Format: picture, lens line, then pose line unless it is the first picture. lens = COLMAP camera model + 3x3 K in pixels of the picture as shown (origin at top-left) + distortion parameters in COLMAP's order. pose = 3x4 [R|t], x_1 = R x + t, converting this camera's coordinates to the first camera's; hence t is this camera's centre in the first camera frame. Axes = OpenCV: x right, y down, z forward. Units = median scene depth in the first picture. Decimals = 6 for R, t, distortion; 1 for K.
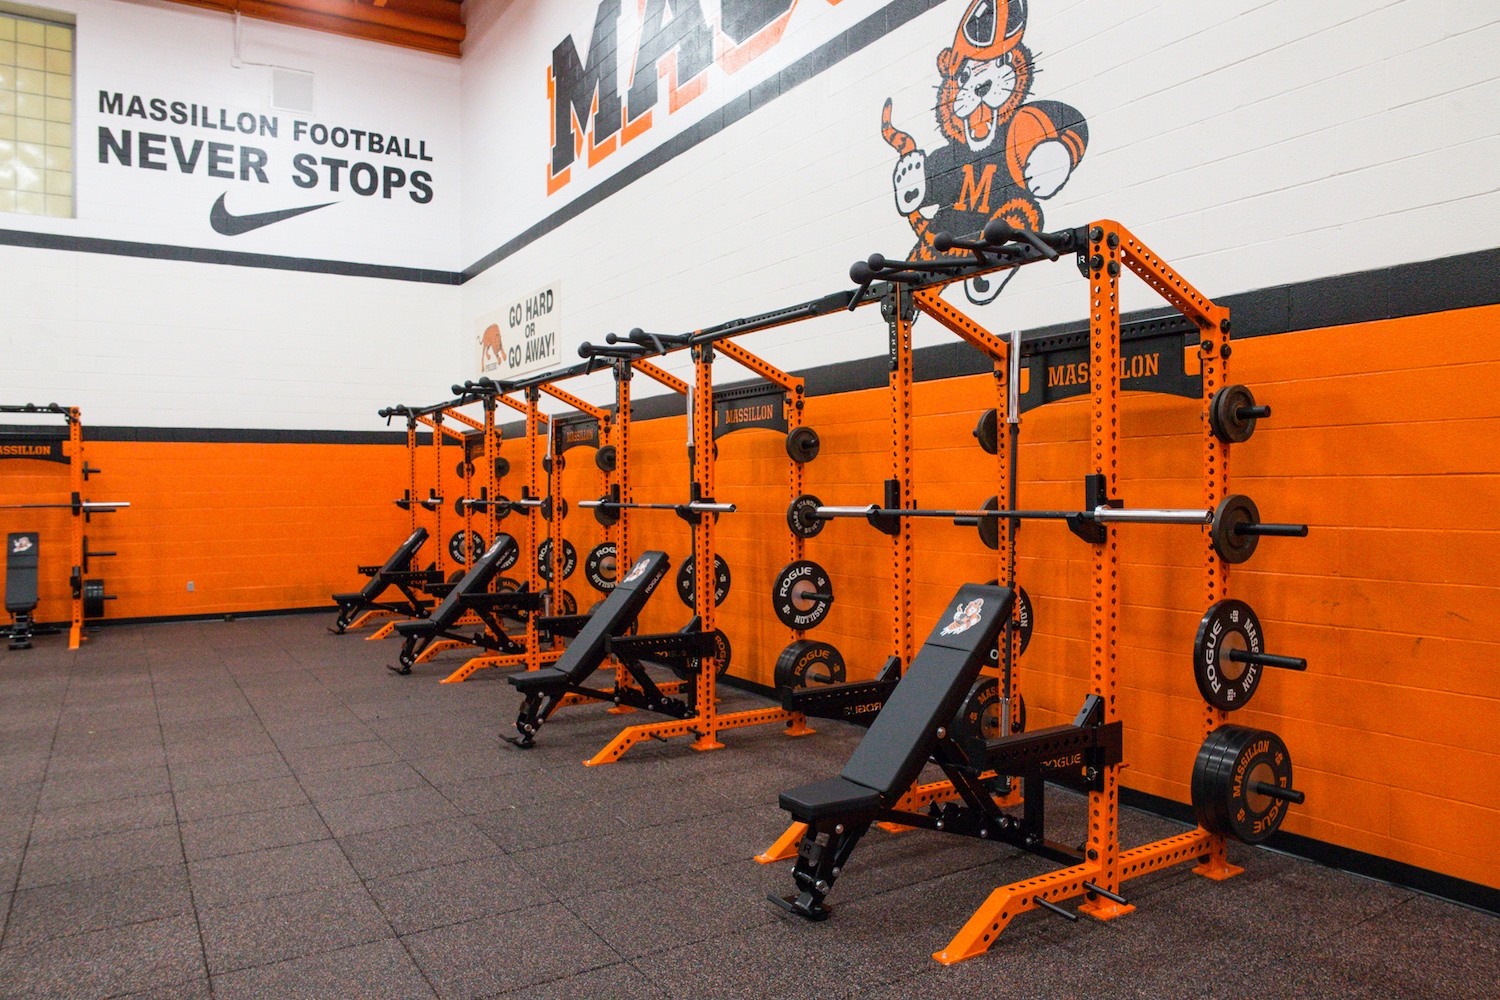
lens RADIAL K [[1055.9, 0, 757.5], [0, 1055.9, 497.5], [0, 0, 1]] dist [-0.087985, 0.058183]
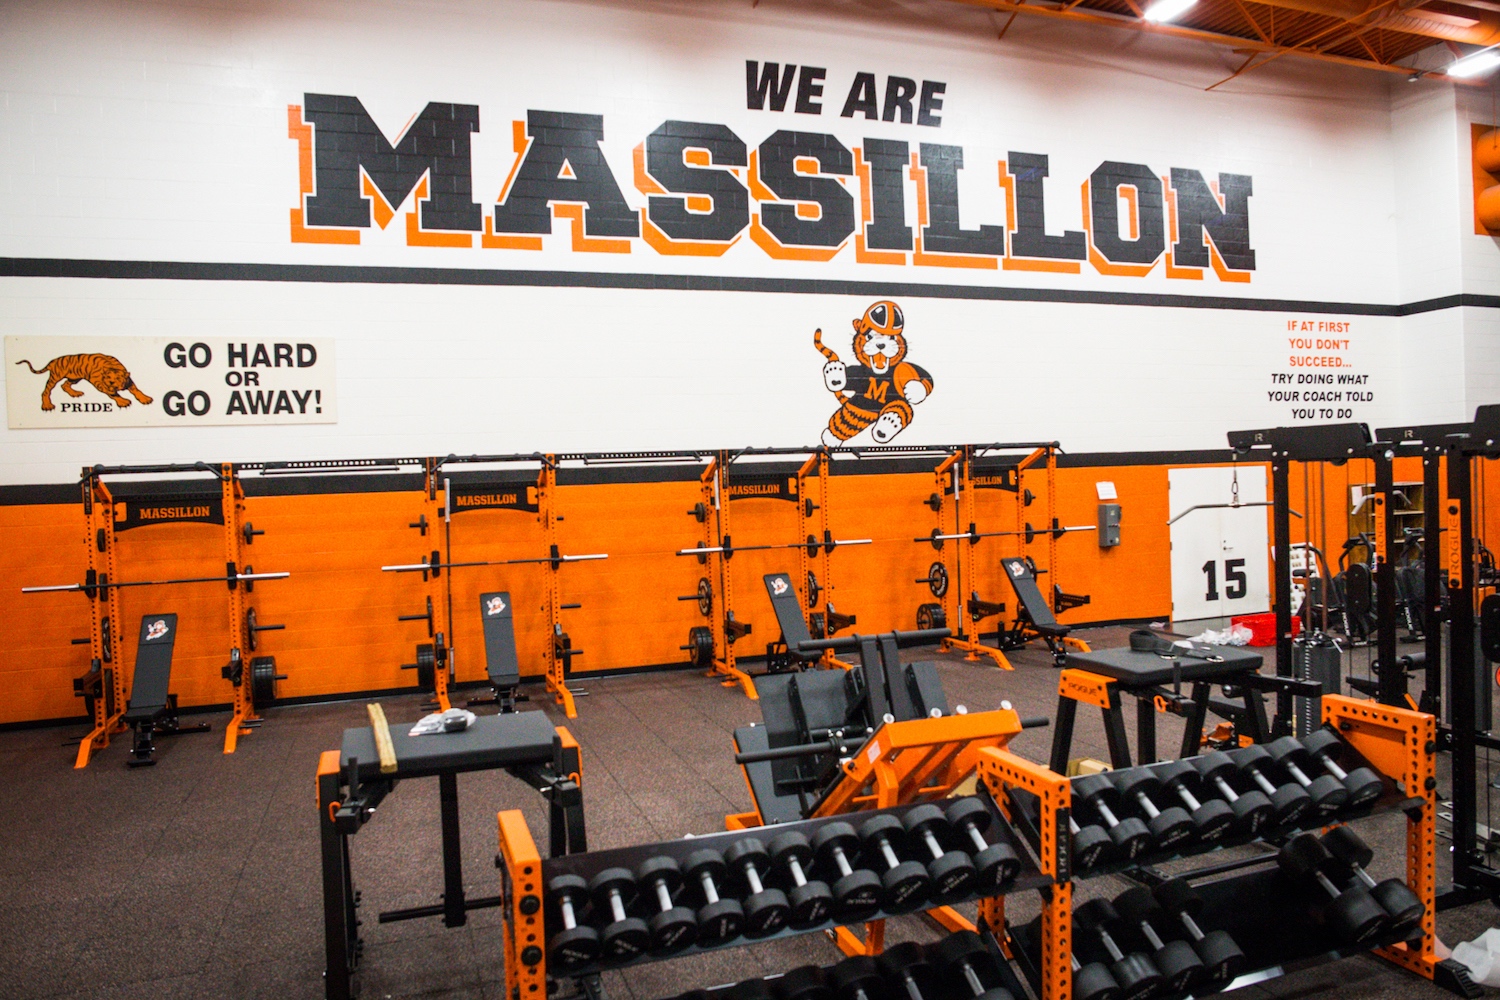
lens RADIAL K [[1055.9, 0, 757.5], [0, 1055.9, 497.5], [0, 0, 1]] dist [-0.087985, 0.058183]
pose [[0.206754, -0.019369, 0.978201, -1.915258], [0.037025, 0.999243, 0.011960, -0.099287], [-0.977692, 0.033745, 0.207315, 0.749880]]
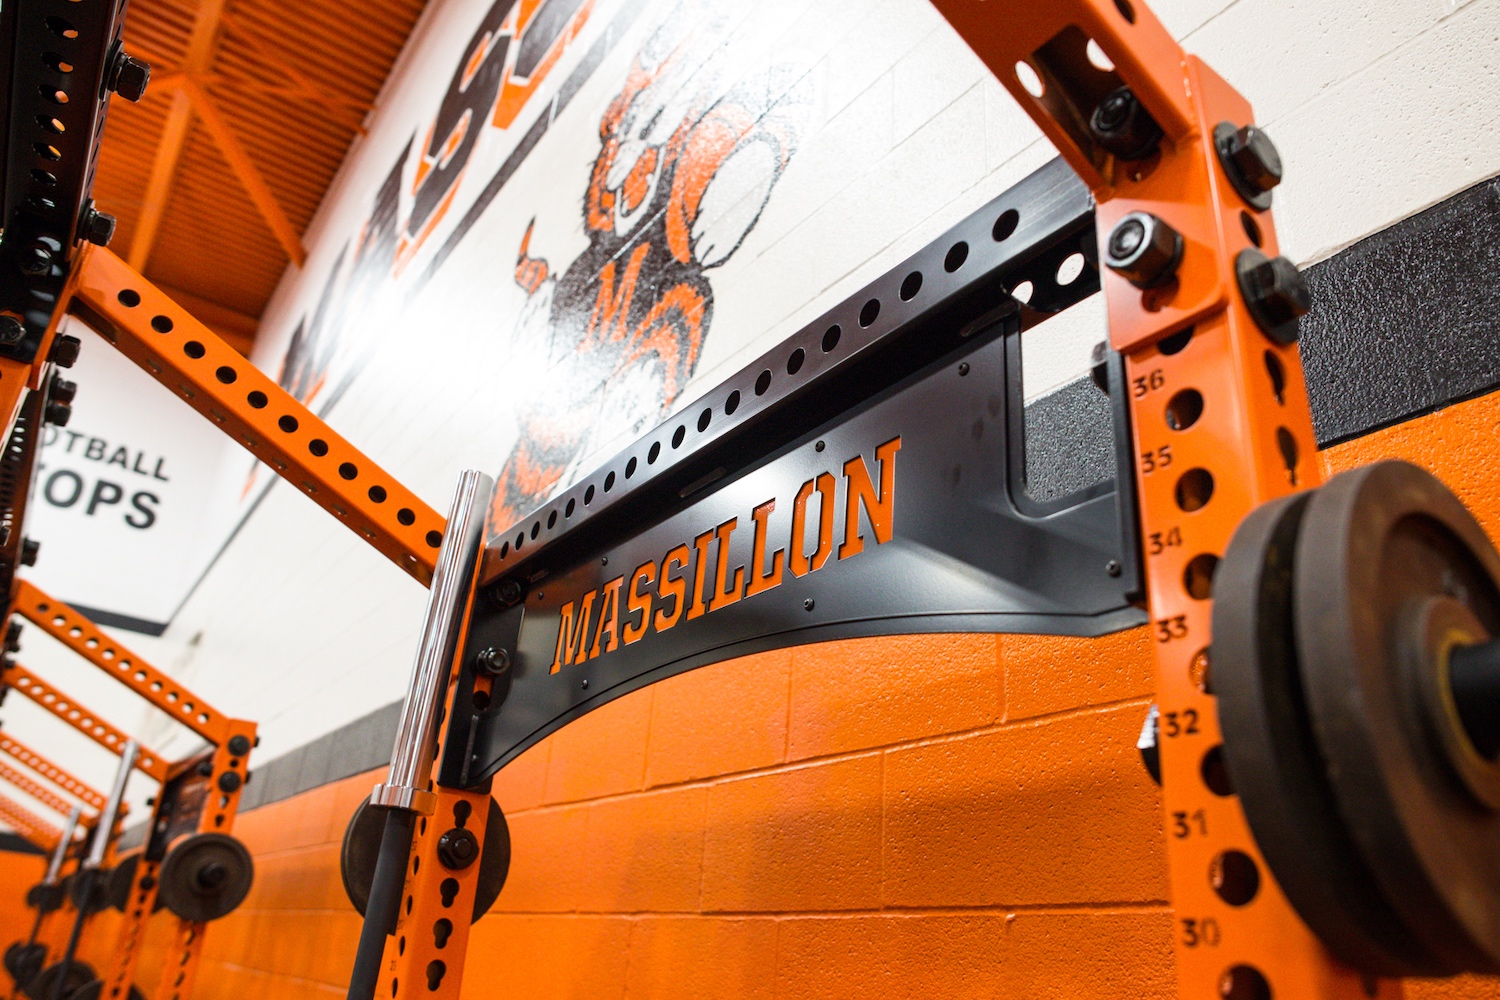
lens RADIAL K [[1055.9, 0, 757.5], [0, 1055.9, 497.5], [0, 0, 1]] dist [-0.087985, 0.058183]
pose [[0.994688, 0.097470, 0.033091, 0.249779], [-0.074482, 0.903430, -0.422216, -0.031433], [-0.071049, 0.417508, 0.905891, 0.587219]]
